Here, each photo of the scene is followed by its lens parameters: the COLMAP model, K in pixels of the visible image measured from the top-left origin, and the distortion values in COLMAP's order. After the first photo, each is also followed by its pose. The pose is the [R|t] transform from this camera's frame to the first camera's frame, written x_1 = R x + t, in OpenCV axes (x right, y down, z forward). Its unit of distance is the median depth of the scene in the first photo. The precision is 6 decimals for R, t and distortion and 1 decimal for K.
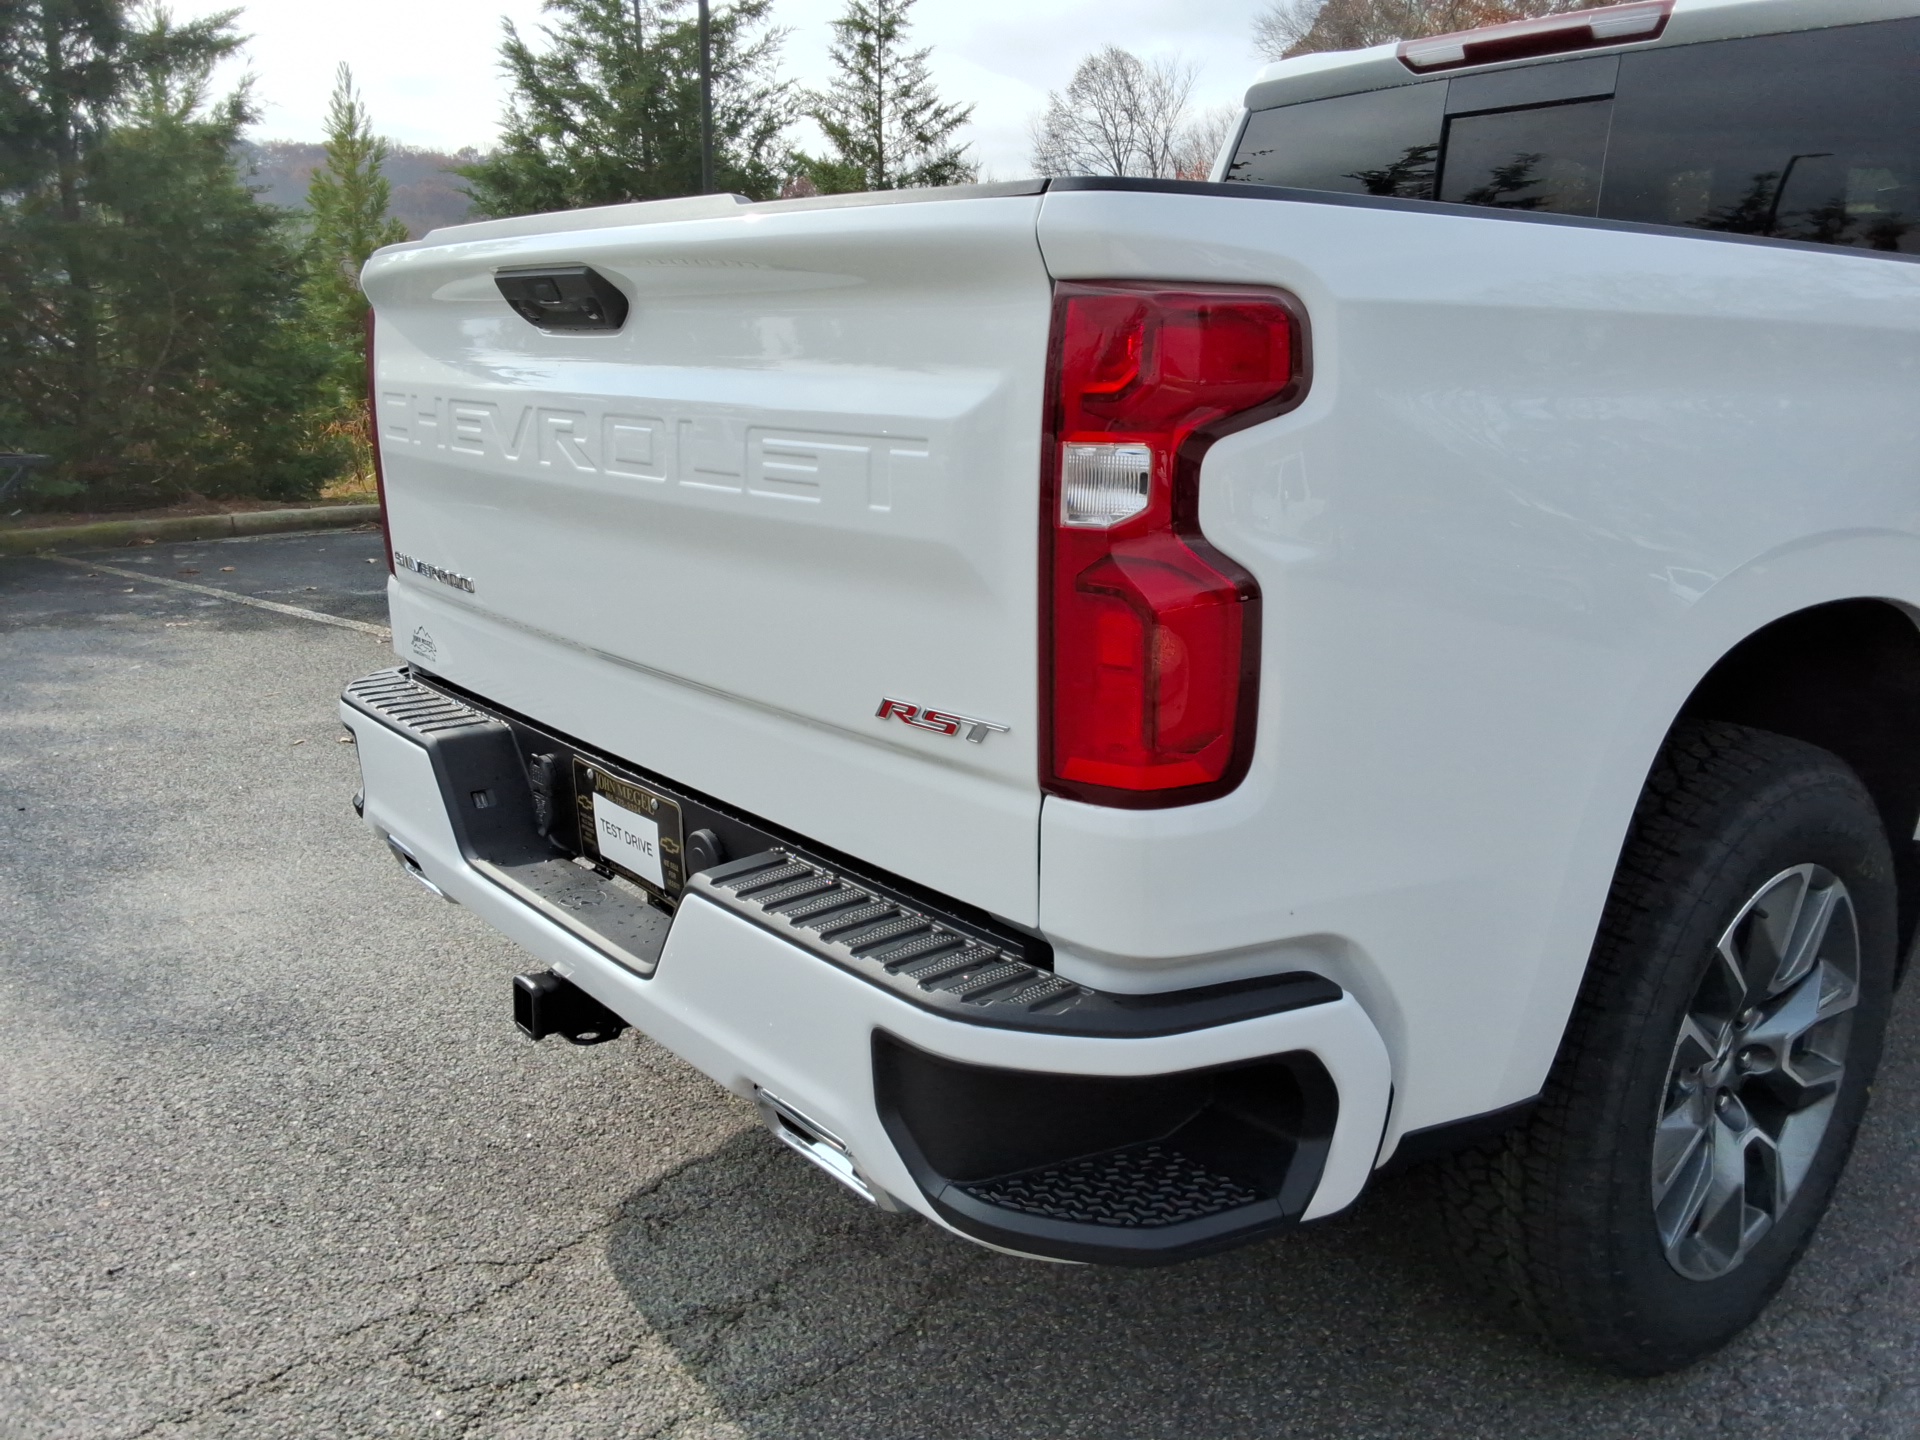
lens RADIAL K [[1541.4, 0, 964.9], [0, 1541.4, 711.9], [0, 0, 1]] dist [0.106538, -0.166298]
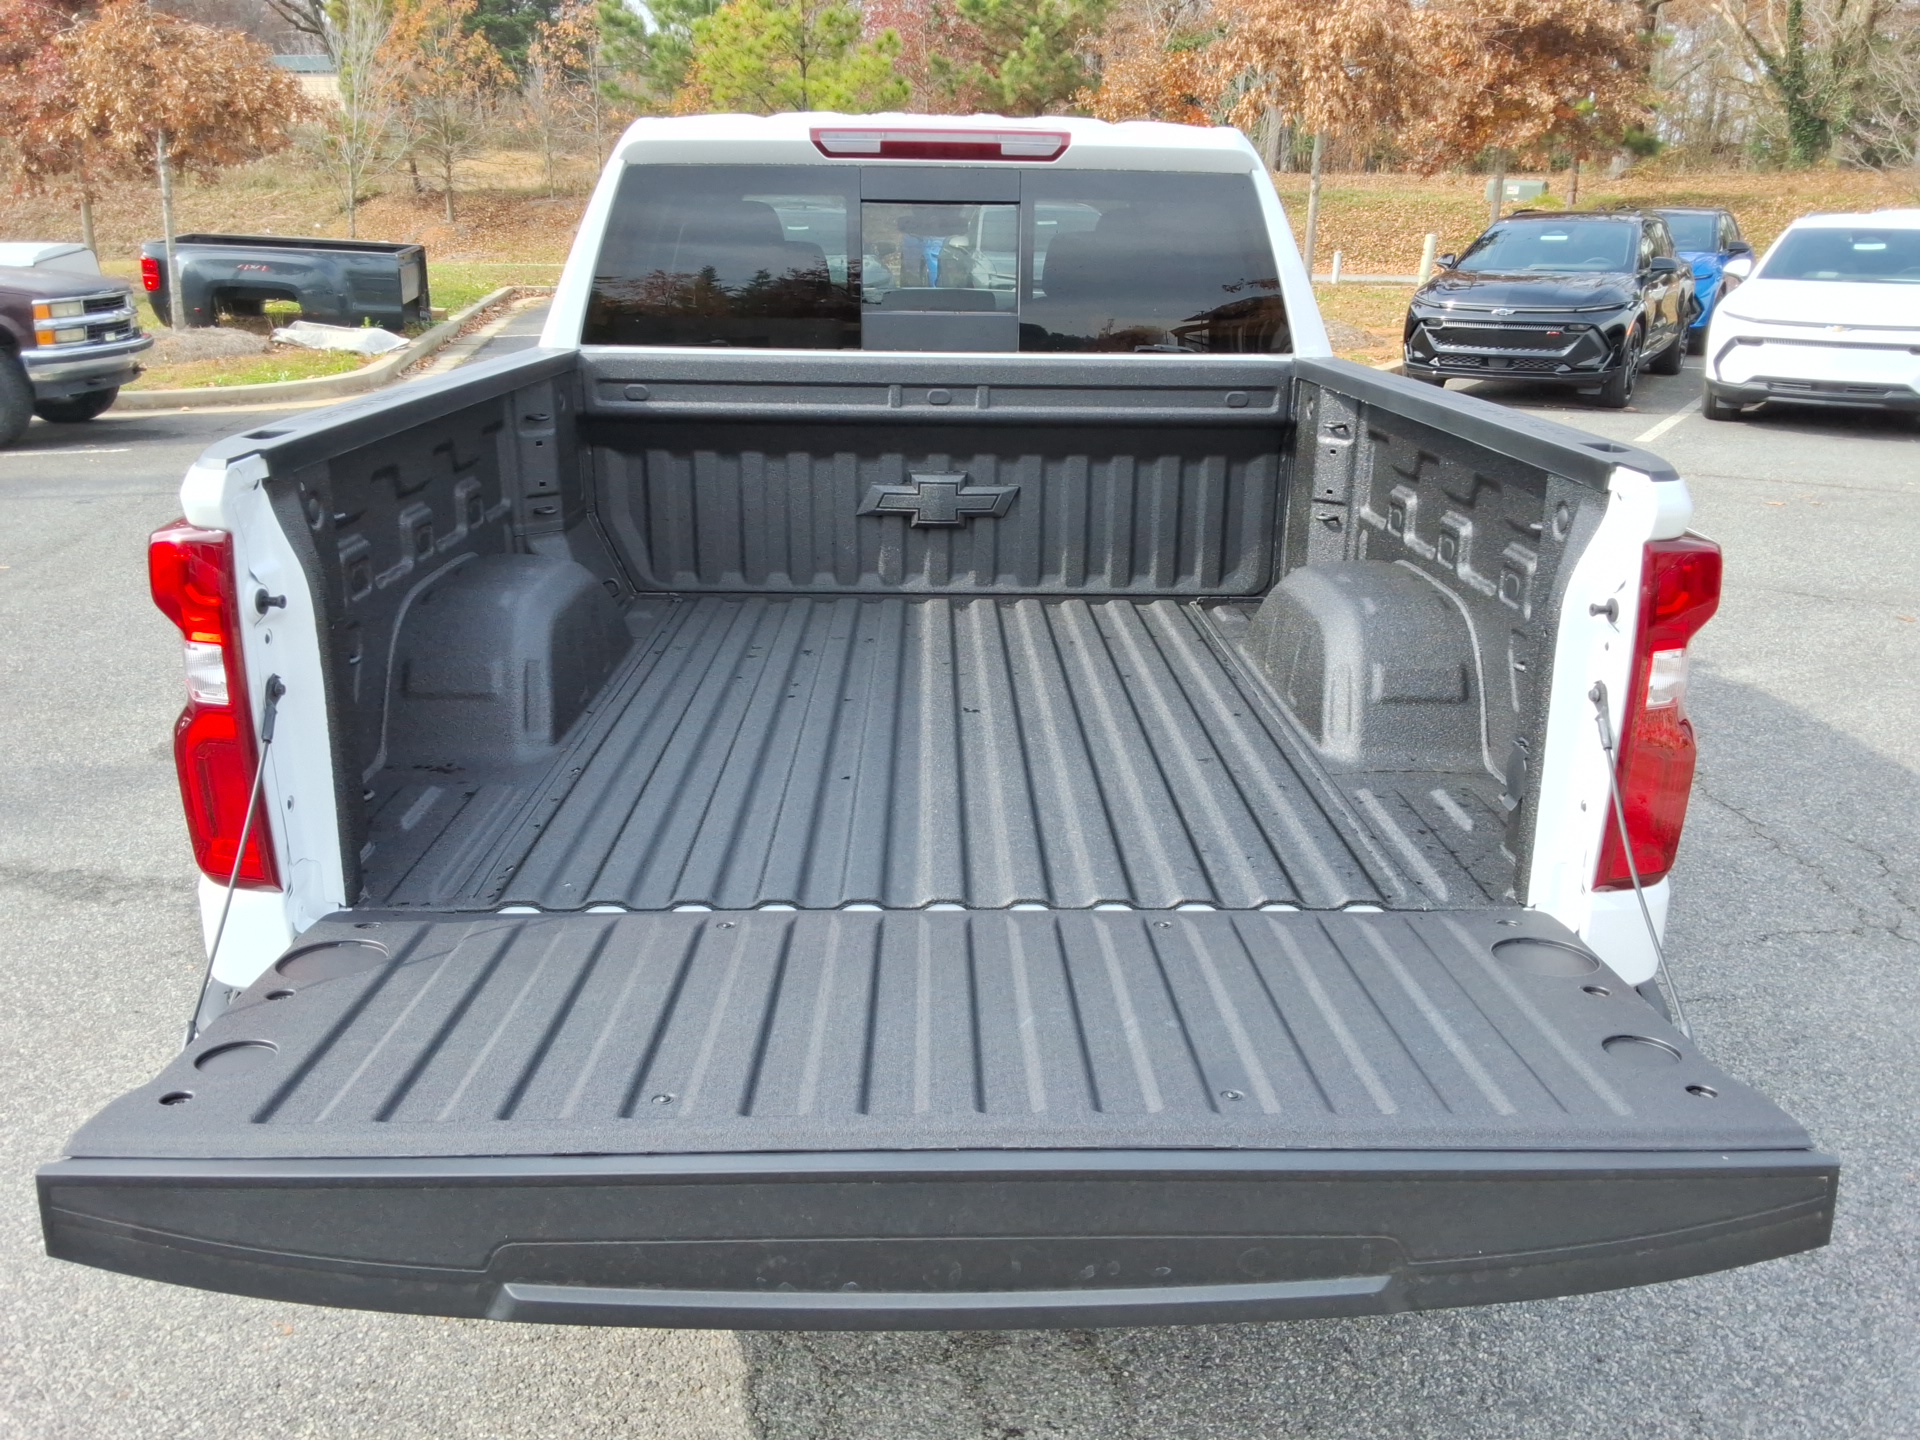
lens RADIAL K [[1541.4, 0, 967.1], [0, 1541.4, 701.4], [0, 0, 1]] dist [0.106538, -0.166298]
pose [[0.613110, -0.230800, 0.755531, -0.925609], [0.173534, 0.972359, 0.156215, -0.302588], [-0.770702, 0.035333, 0.636215, 0.377975]]
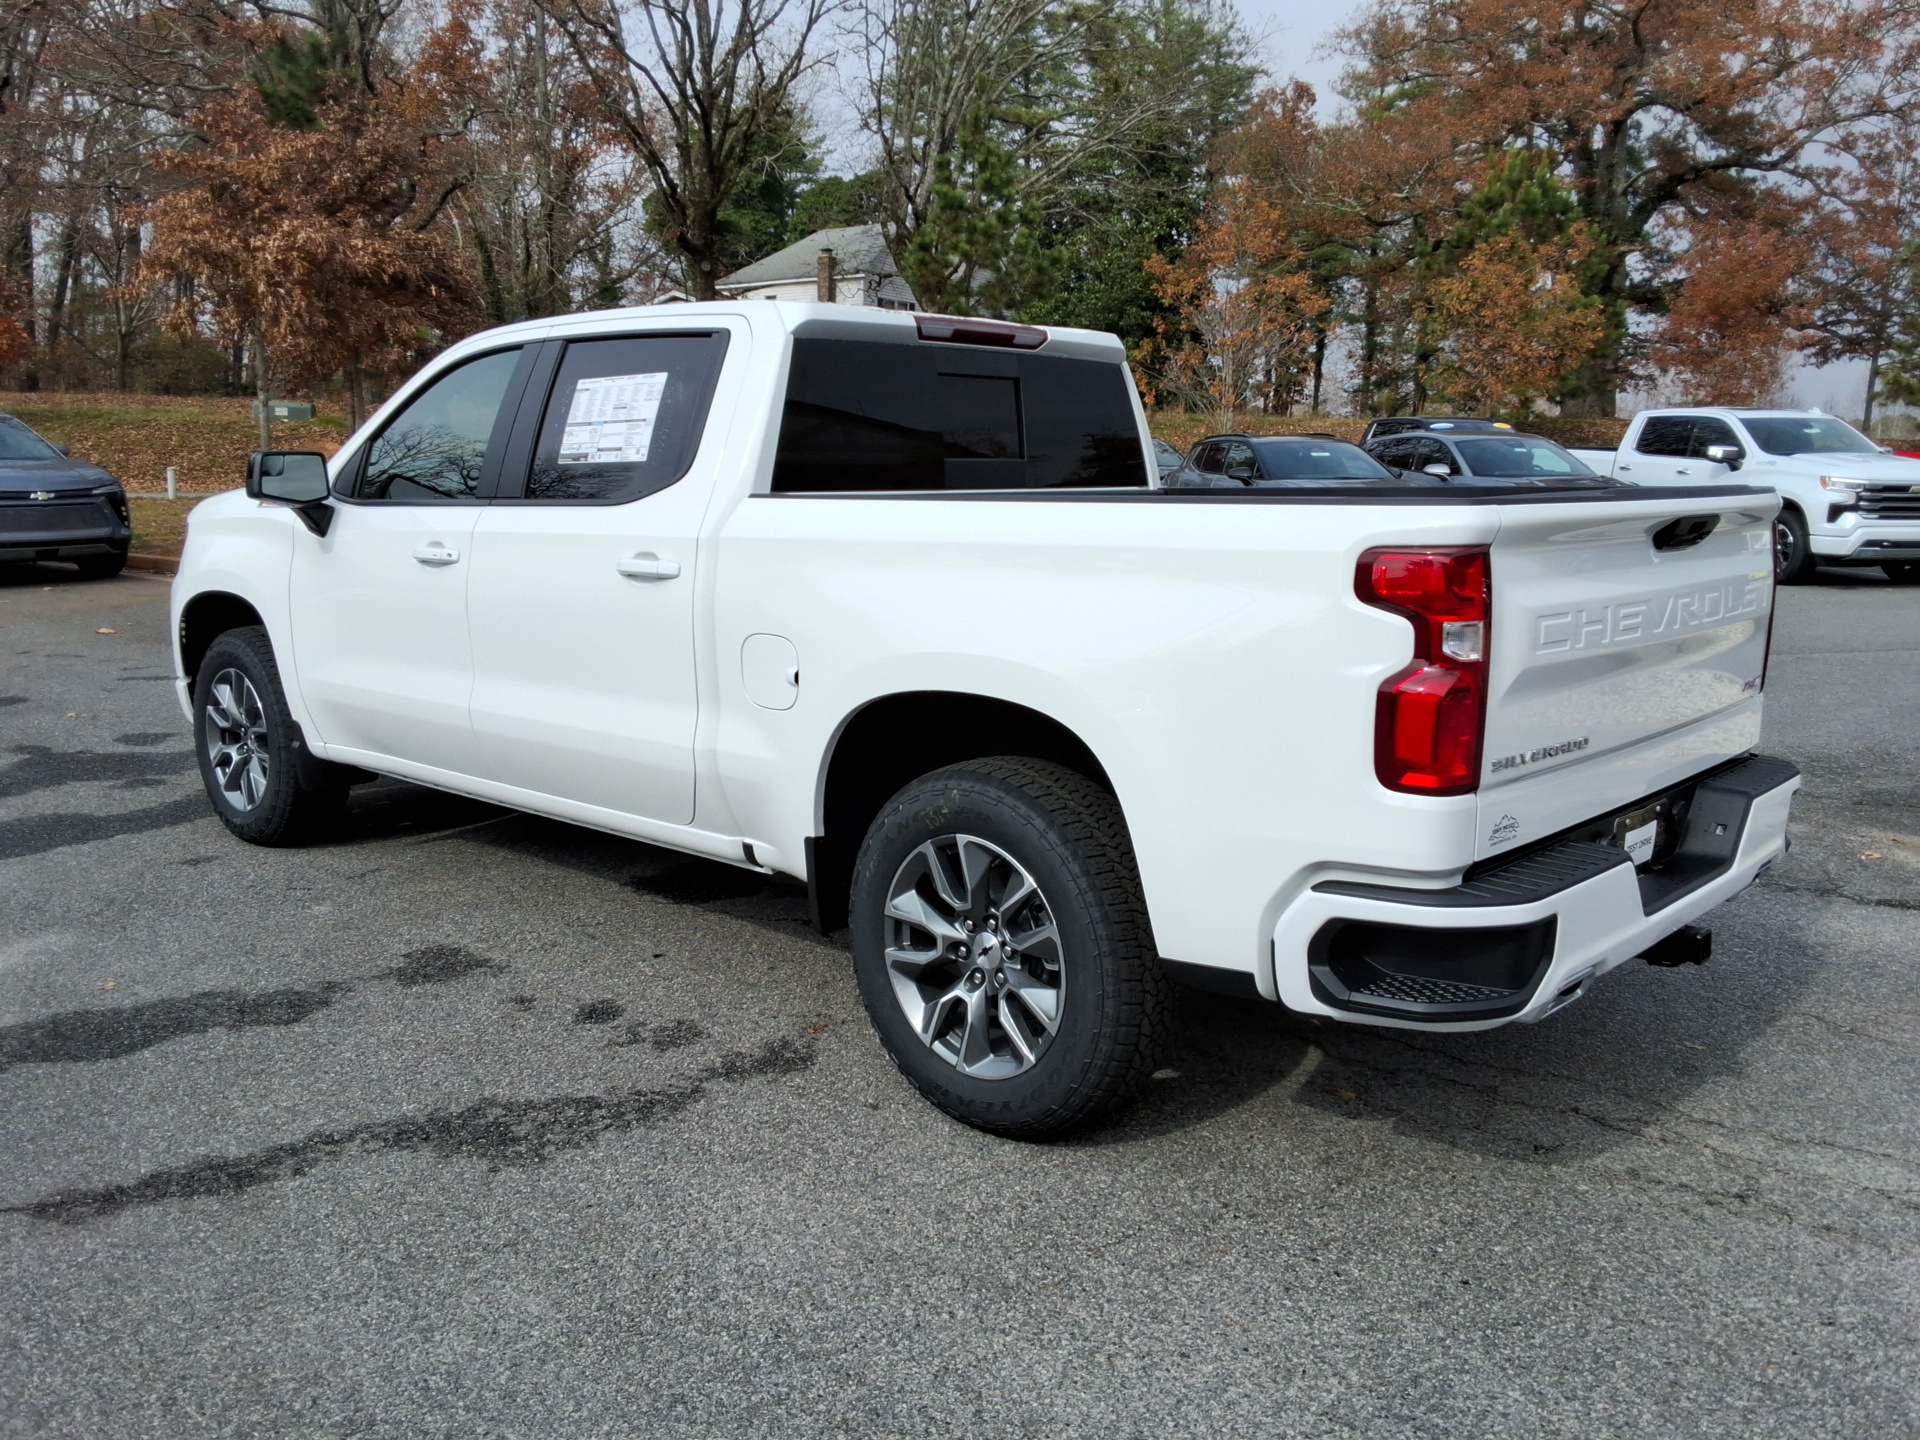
lens RADIAL K [[1541.4, 0, 969.9], [0, 1541.4, 709.2], [0, 0, 1]] dist [0.106538, -0.166298]
pose [[-0.146284, -0.163480, 0.975641, -1.793883], [0.222836, 0.955457, 0.193509, -0.563531], [-0.963818, 0.245715, -0.103339, 1.899166]]
